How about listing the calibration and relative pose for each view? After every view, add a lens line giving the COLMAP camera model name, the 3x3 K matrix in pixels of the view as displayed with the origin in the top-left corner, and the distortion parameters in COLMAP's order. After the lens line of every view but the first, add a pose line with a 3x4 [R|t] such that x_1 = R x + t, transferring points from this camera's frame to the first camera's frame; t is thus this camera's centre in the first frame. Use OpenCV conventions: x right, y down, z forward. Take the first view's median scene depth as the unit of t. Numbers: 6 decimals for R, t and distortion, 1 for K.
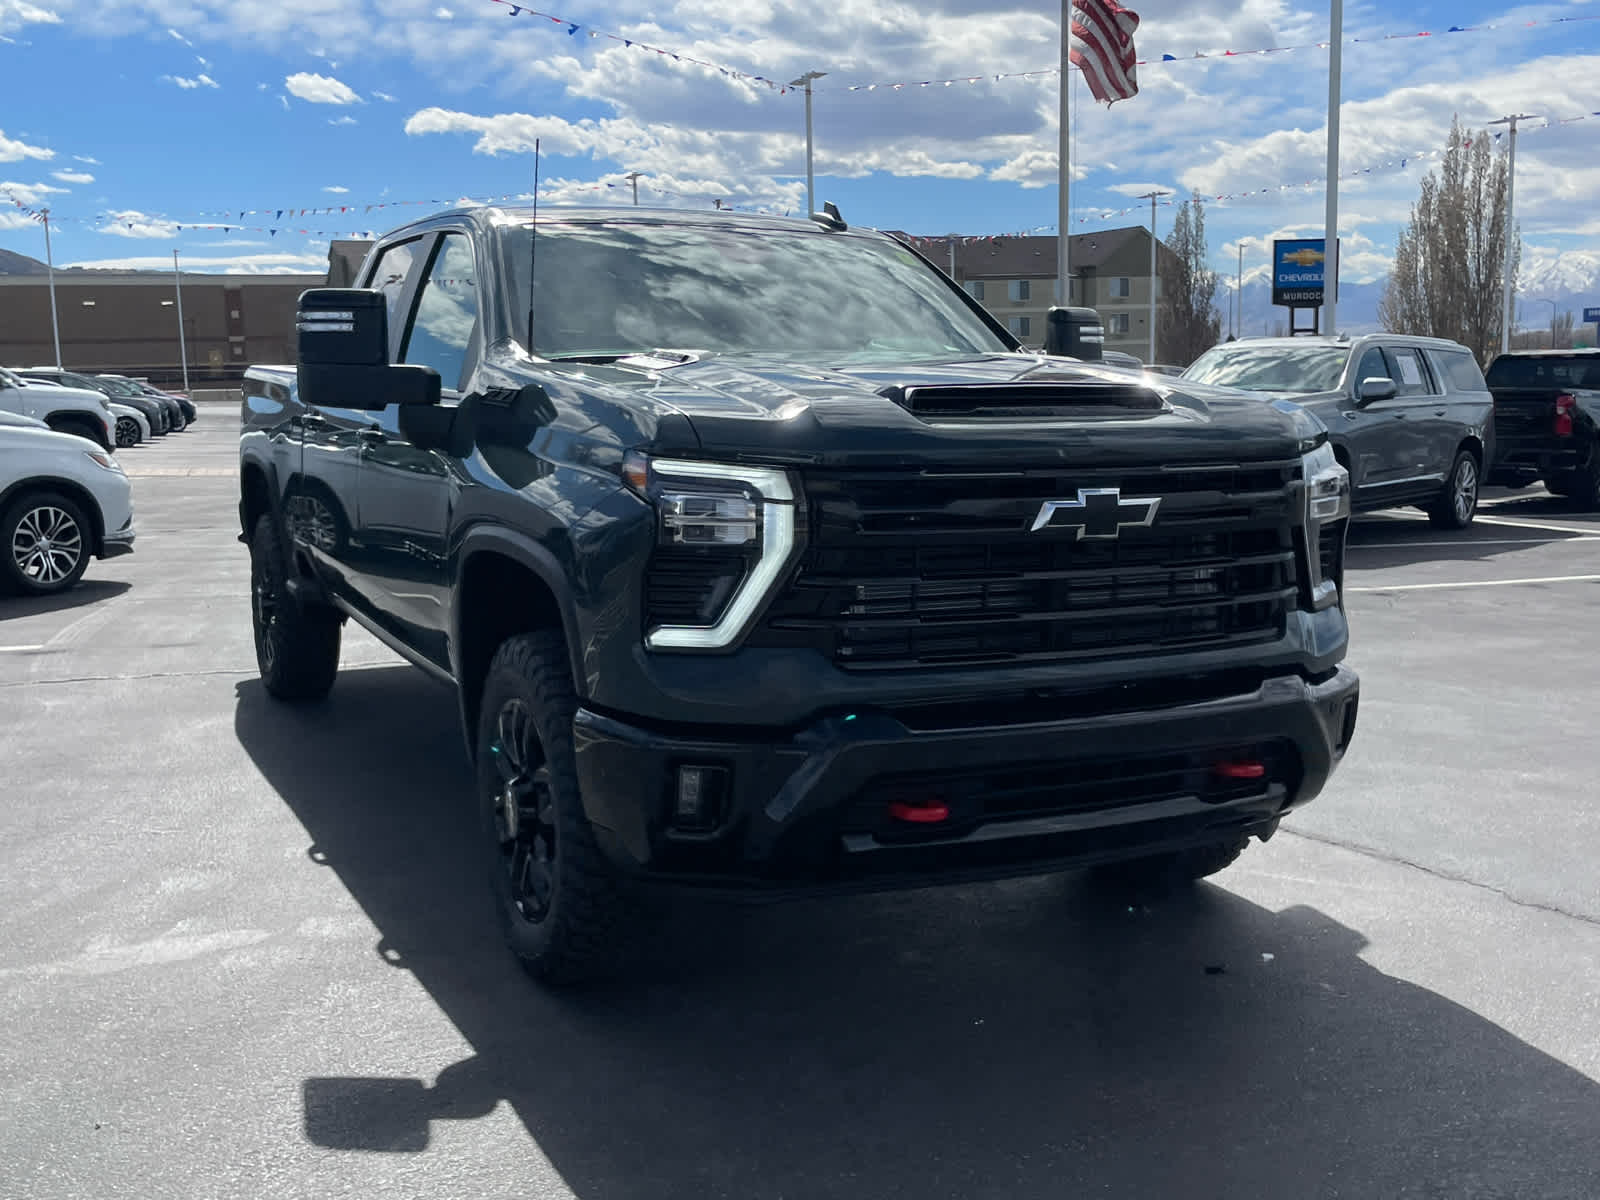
lens RADIAL K [[1683.8, 0, 844.5], [0, 1683.8, 568.3], [0, 0, 1]] dist [0.057497, 0.000000]
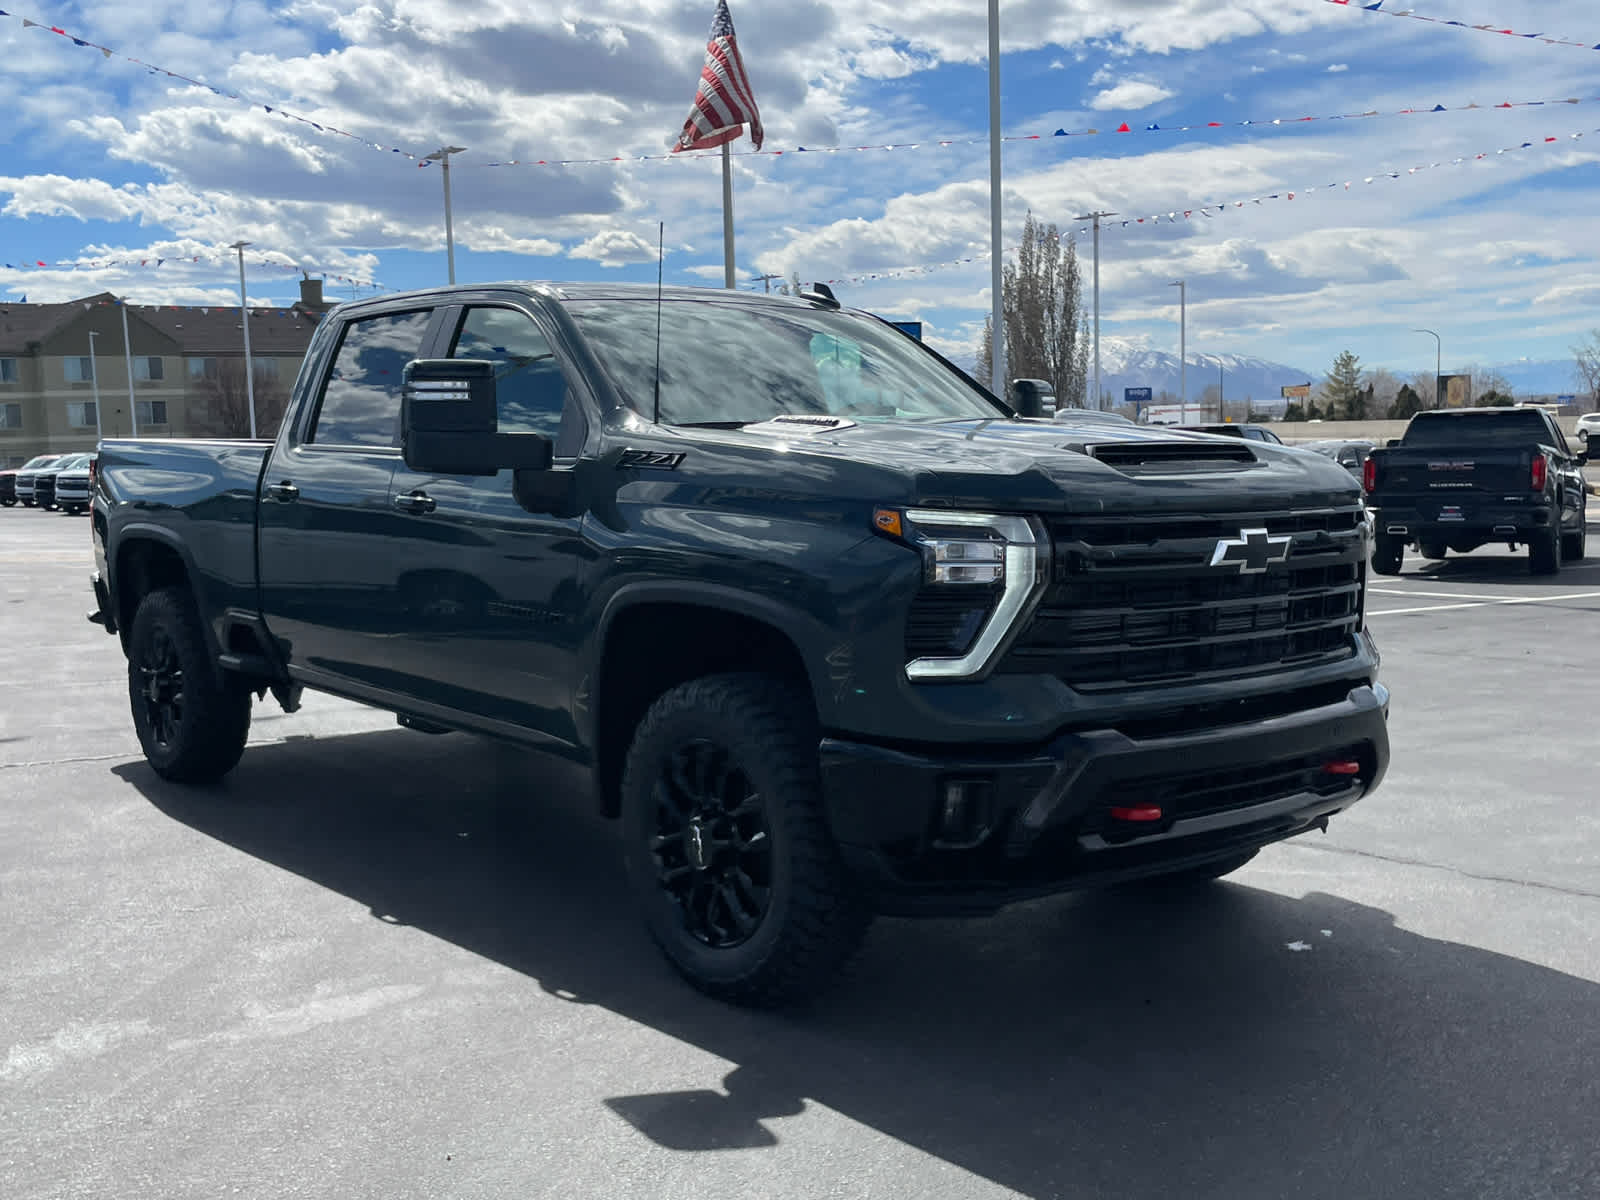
lens RADIAL K [[1683.8, 0, 843.3], [0, 1683.8, 566.2], [0, 0, 1]] dist [0.057497, 0.000000]
pose [[0.970697, -0.024129, 0.239091, -0.362377], [0.035141, 0.998504, -0.041902, 0.015792], [-0.237722, 0.049076, 0.970093, -0.065254]]
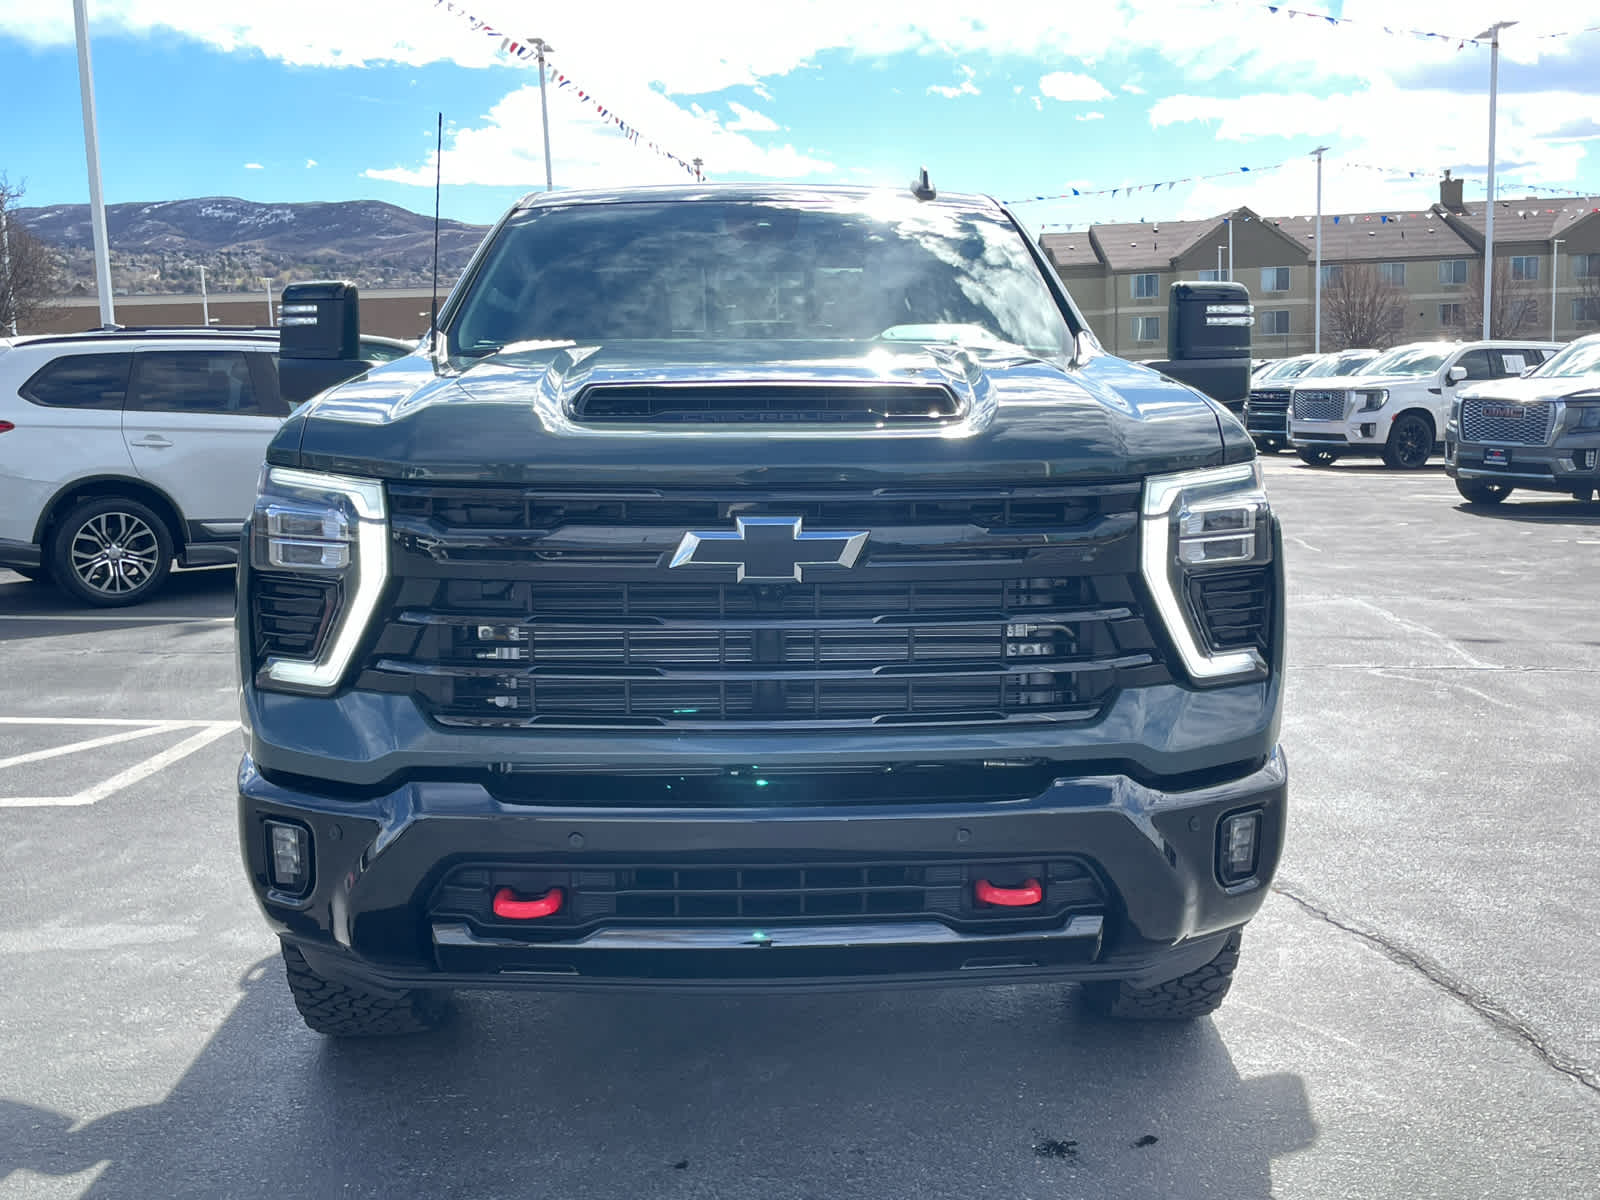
lens RADIAL K [[1683.8, 0, 845.3], [0, 1683.8, 582.8], [0, 0, 1]] dist [0.057497, 0.000000]
pose [[0.912310, 0.049065, -0.406549, 0.443320], [-0.042689, 0.998782, 0.024744, -0.033353], [0.407268, -0.005219, 0.913294, 0.269873]]
